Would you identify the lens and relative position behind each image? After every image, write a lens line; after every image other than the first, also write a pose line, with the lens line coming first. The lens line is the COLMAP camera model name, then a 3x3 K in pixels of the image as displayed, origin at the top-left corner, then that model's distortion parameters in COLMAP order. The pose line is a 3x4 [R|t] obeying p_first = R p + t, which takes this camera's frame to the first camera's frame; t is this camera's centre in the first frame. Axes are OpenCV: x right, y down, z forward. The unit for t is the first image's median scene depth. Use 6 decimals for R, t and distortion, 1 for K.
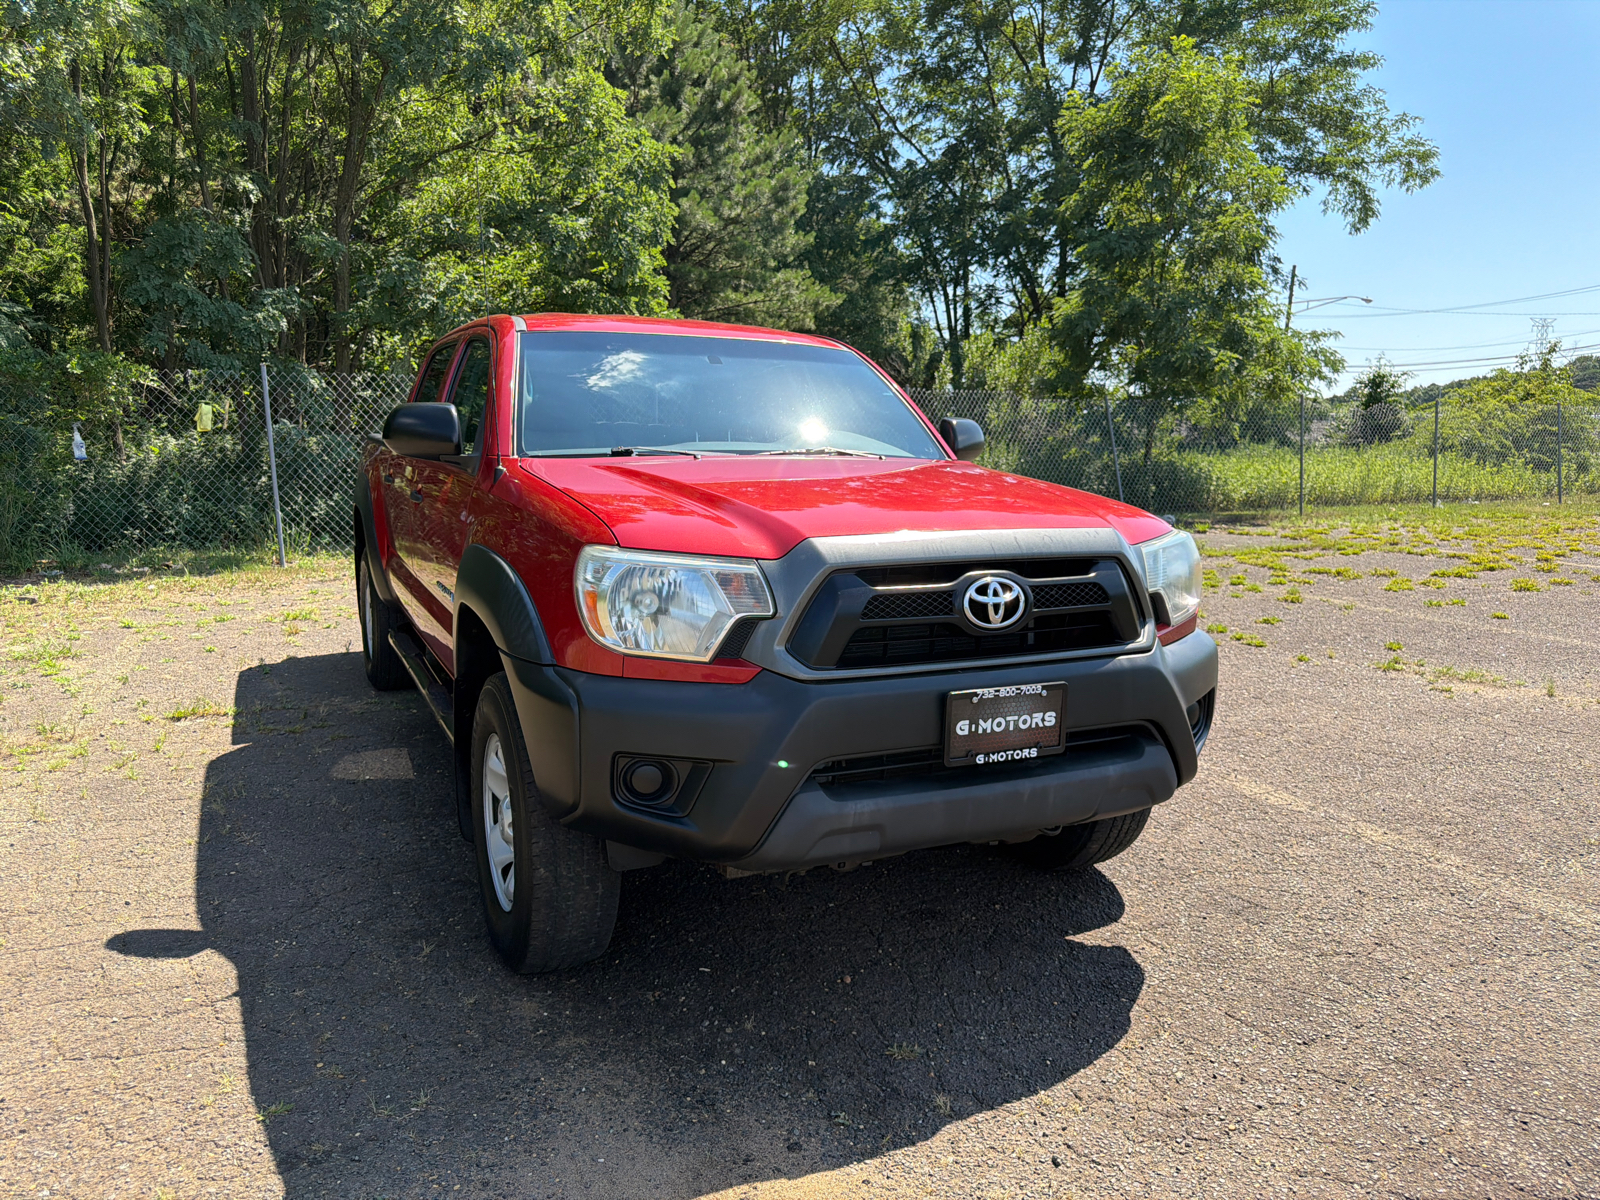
lens RADIAL K [[1134.4, 0, 797.0], [0, 1134.4, 609.9], [0, 0, 1]] dist [0.064745, -0.096624]
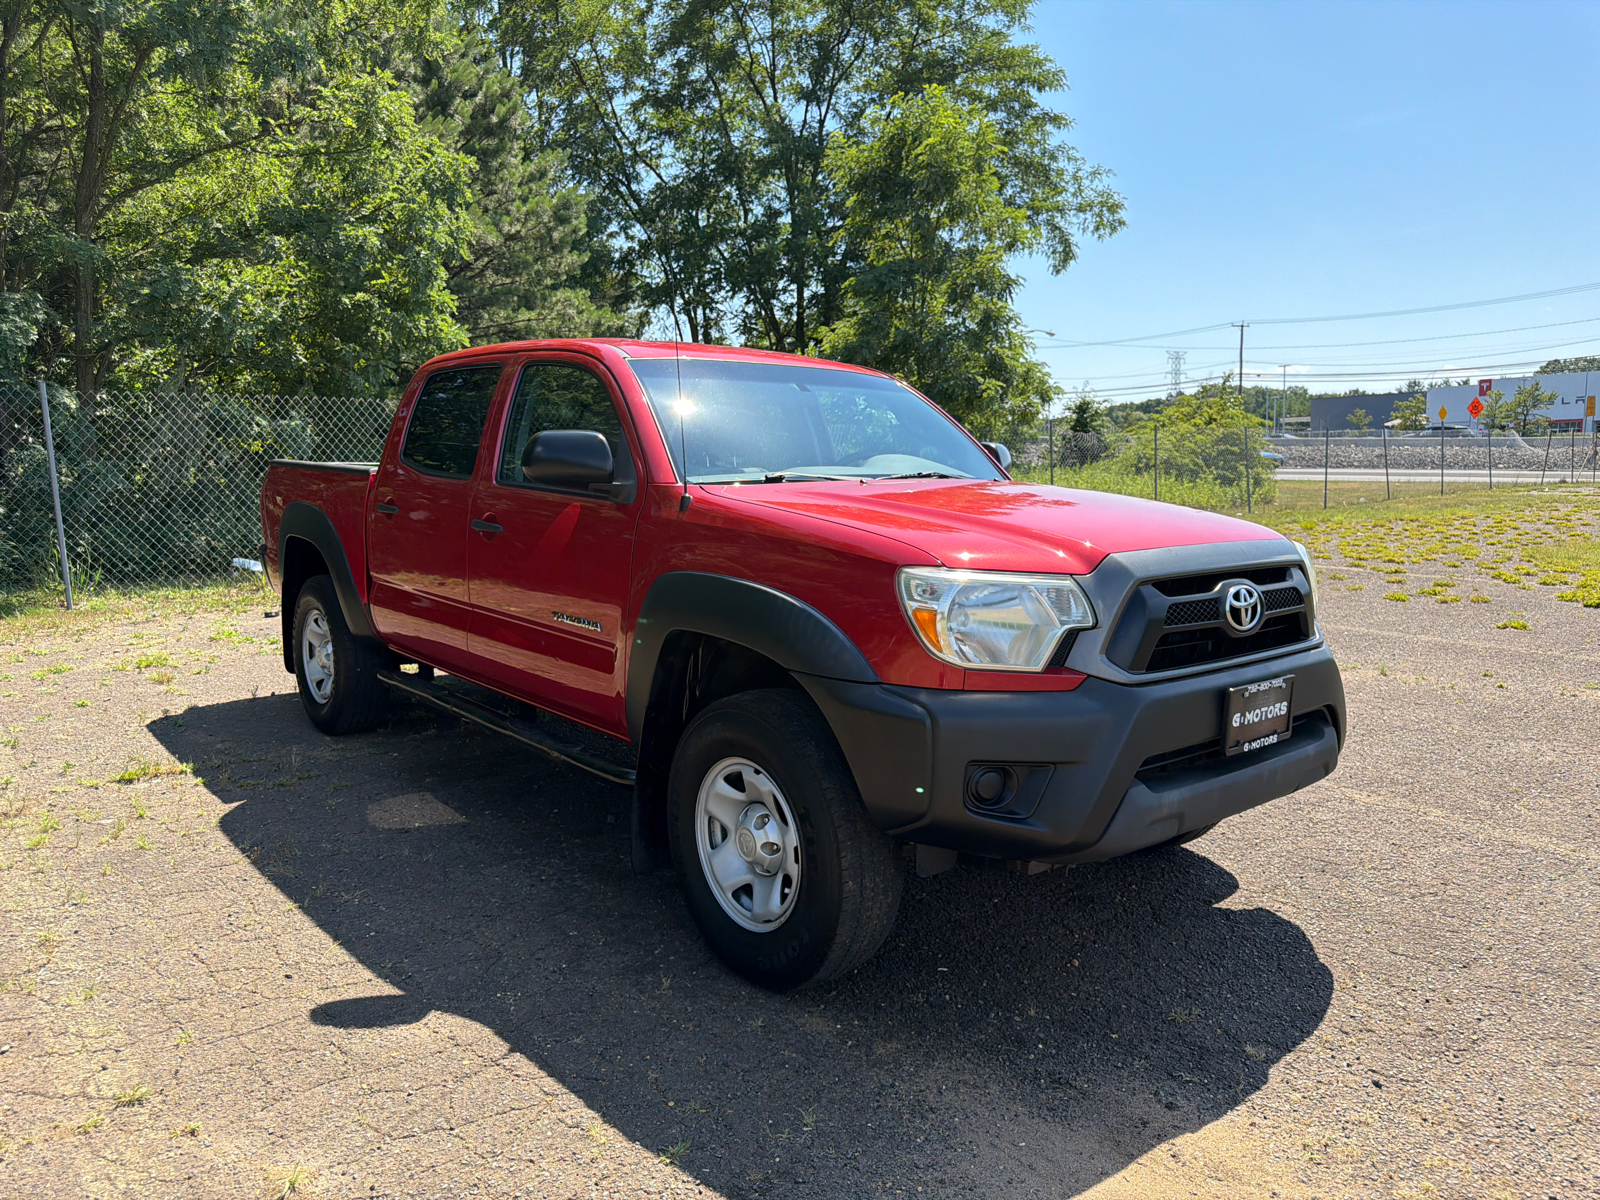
lens RADIAL K [[1134.4, 0, 797.0], [0, 1134.4, 609.9], [0, 0, 1]] dist [0.064745, -0.096624]
pose [[0.967634, -0.036877, 0.249649, -0.162498], [0.041213, 0.999076, -0.012162, -0.002659], [-0.248969, 0.022057, 0.968260, 0.002838]]
